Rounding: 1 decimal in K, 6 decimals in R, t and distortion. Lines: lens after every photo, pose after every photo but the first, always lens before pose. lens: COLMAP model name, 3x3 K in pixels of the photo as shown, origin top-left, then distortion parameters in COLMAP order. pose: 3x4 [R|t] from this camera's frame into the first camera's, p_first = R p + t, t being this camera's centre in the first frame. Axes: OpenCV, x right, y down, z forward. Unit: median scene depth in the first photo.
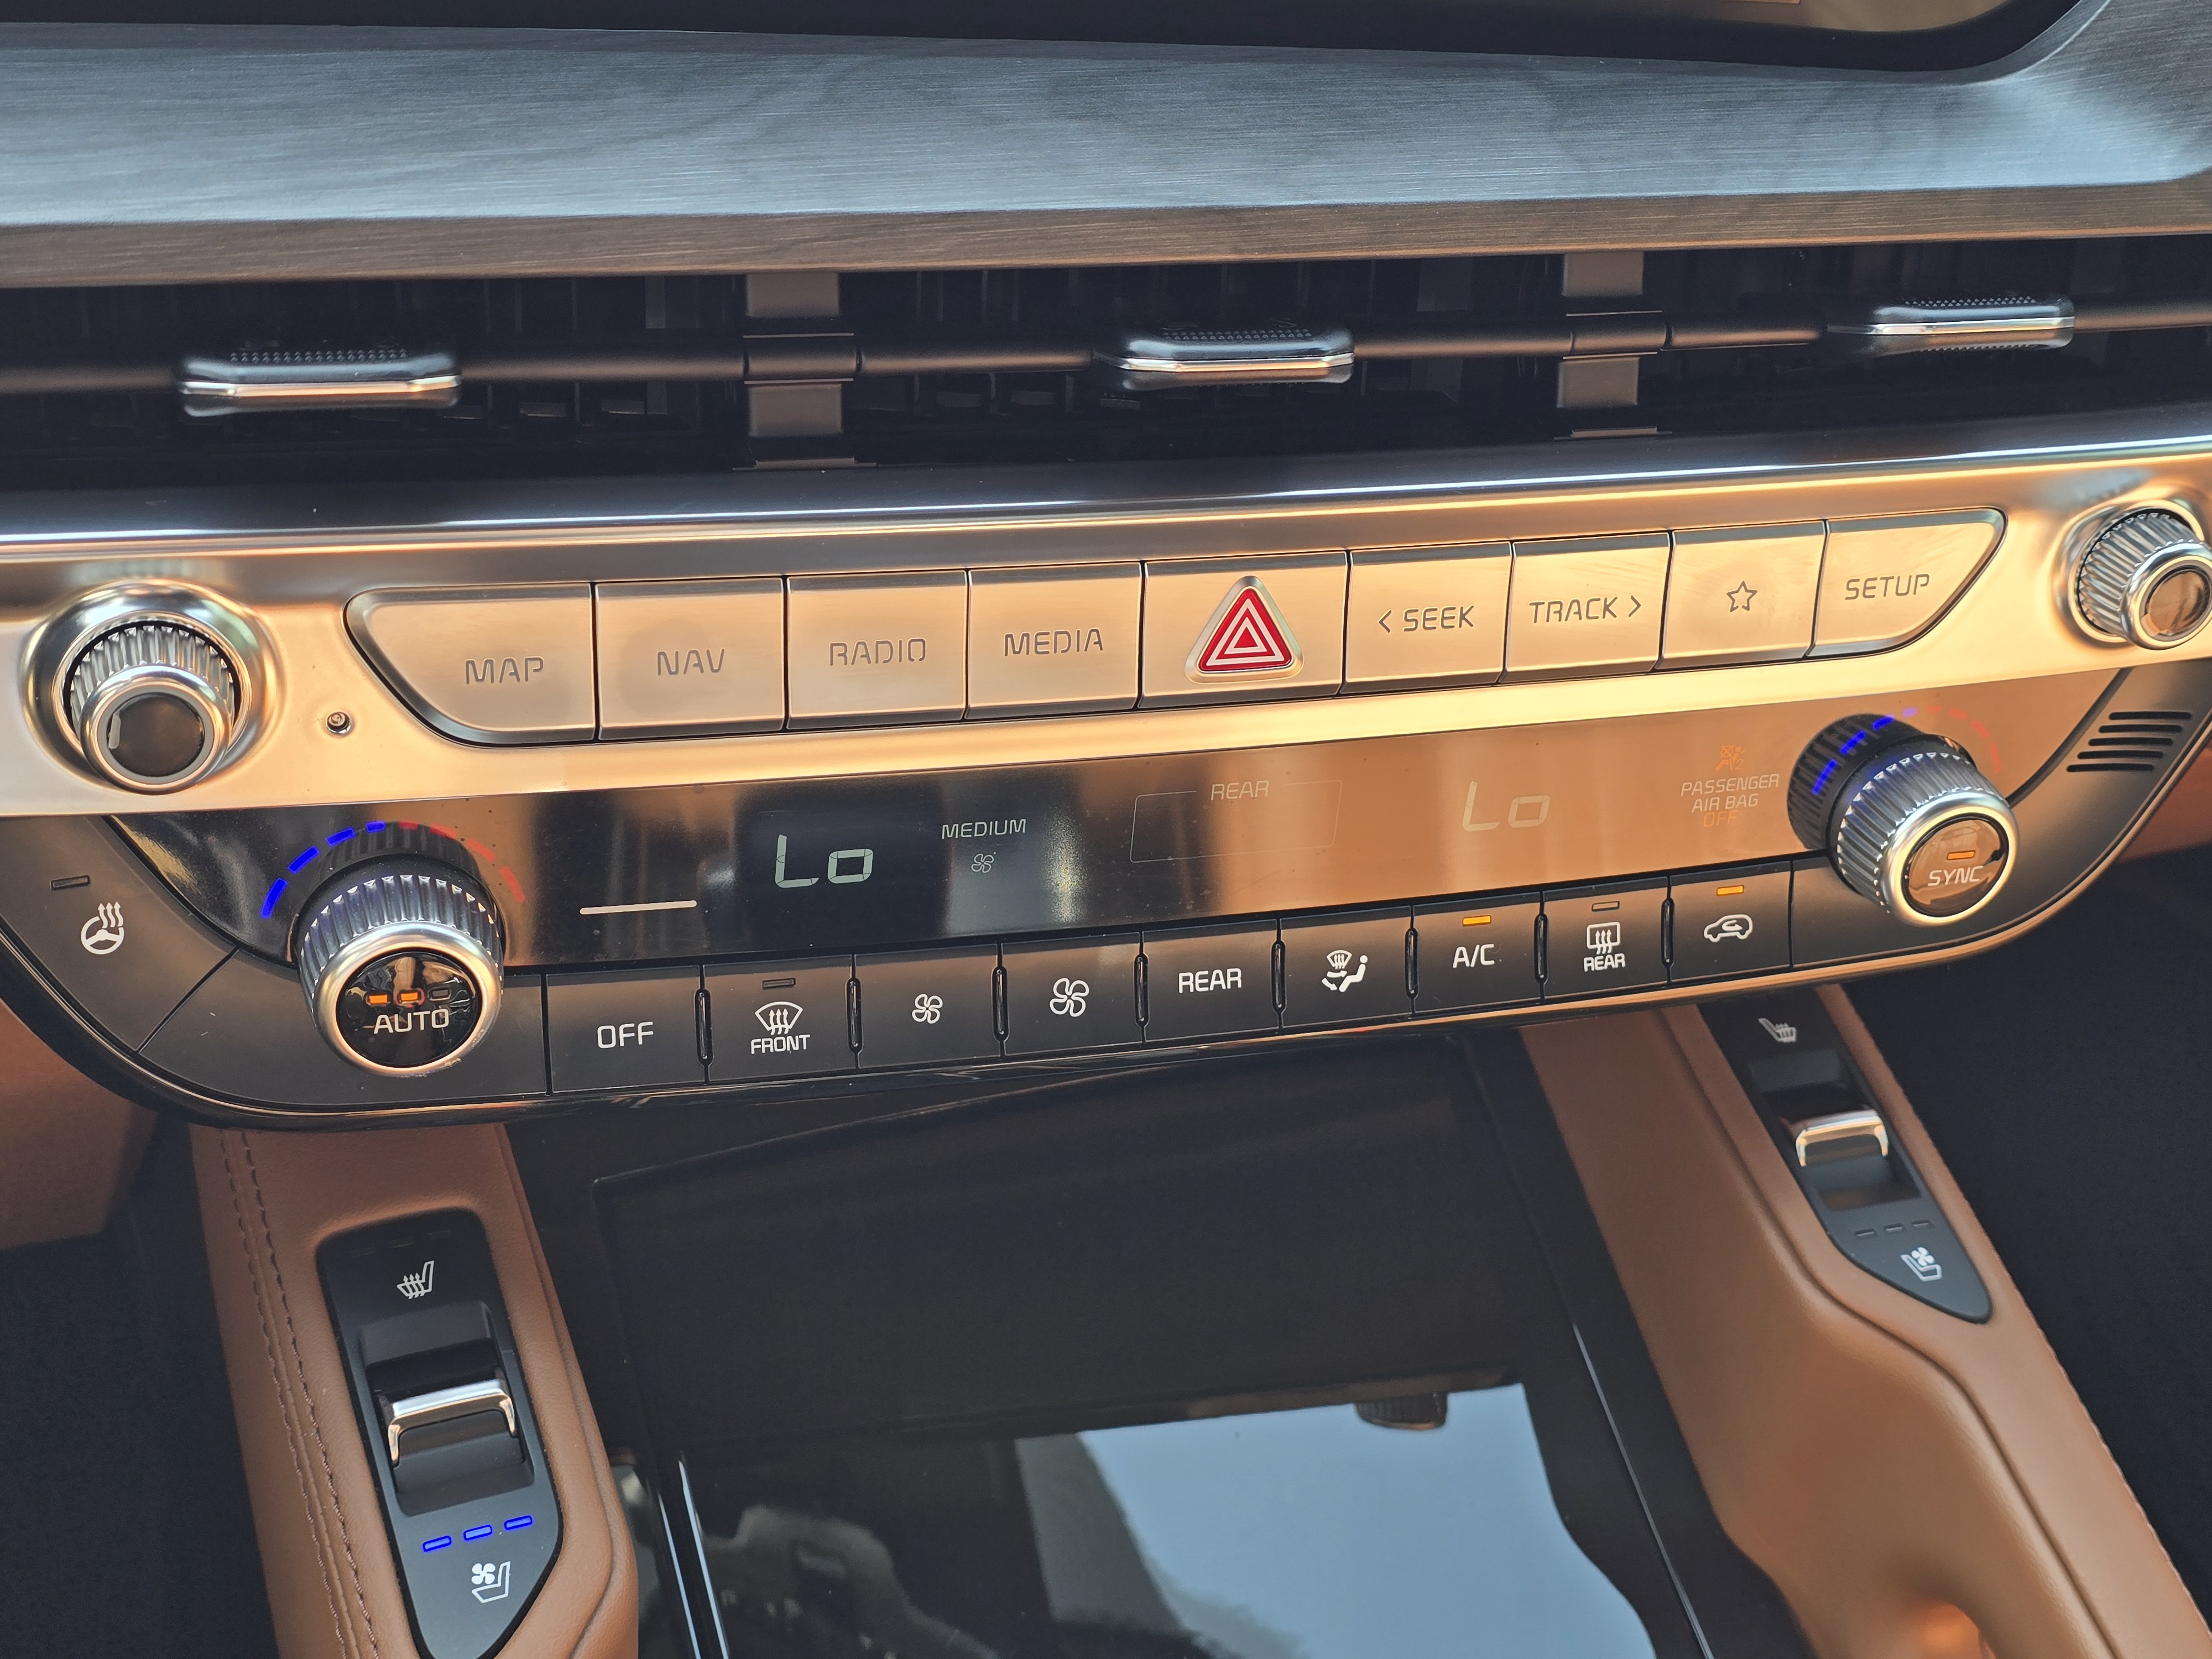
lens RADIAL K [[3027.5, 0, 1115.5], [0, 3027.5, 829.1], [0, 0, 1]] dist [0.050317, 0.000000]
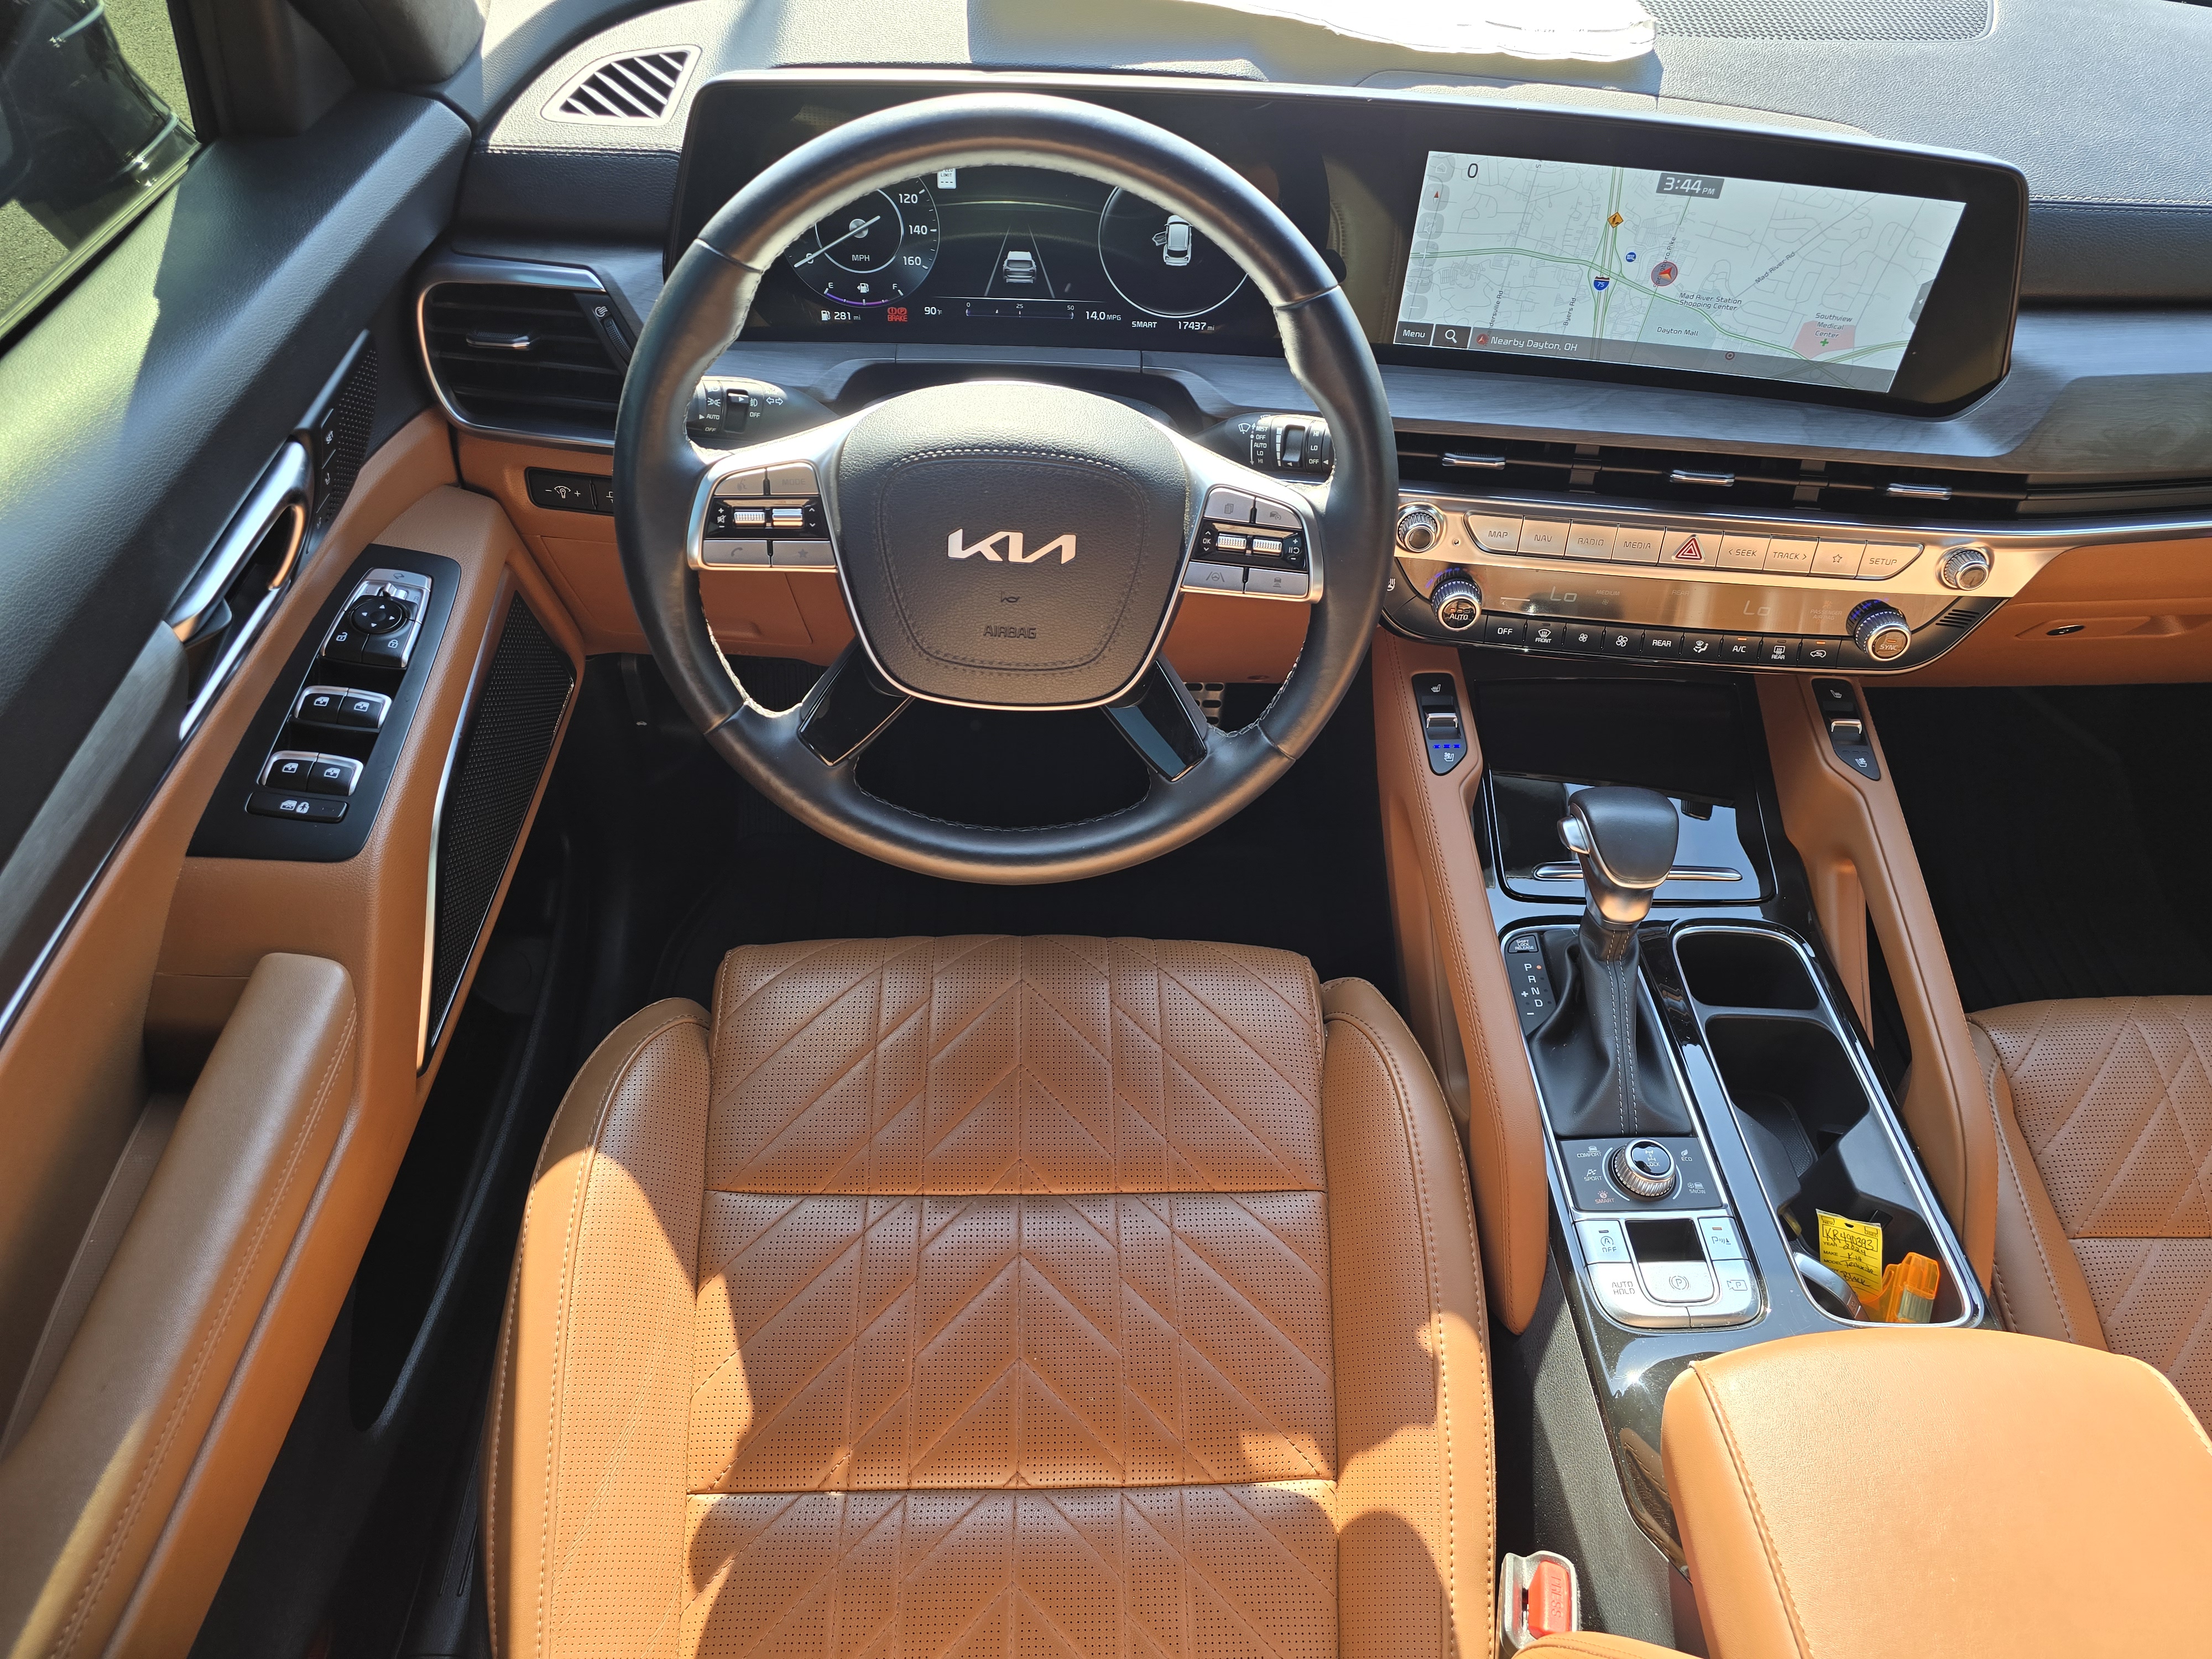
lens RADIAL K [[1512.0, 0, 1128.0], [0, 1512.0, 815.9], [0, 0, 1]] dist [0.043258, -0.035489]
pose [[0.940453, 0.183902, -0.285881, -0.013397], [-0.150083, 0.979246, 0.136207, 0.108482], [0.304996, -0.085190, 0.948536, -1.060618]]
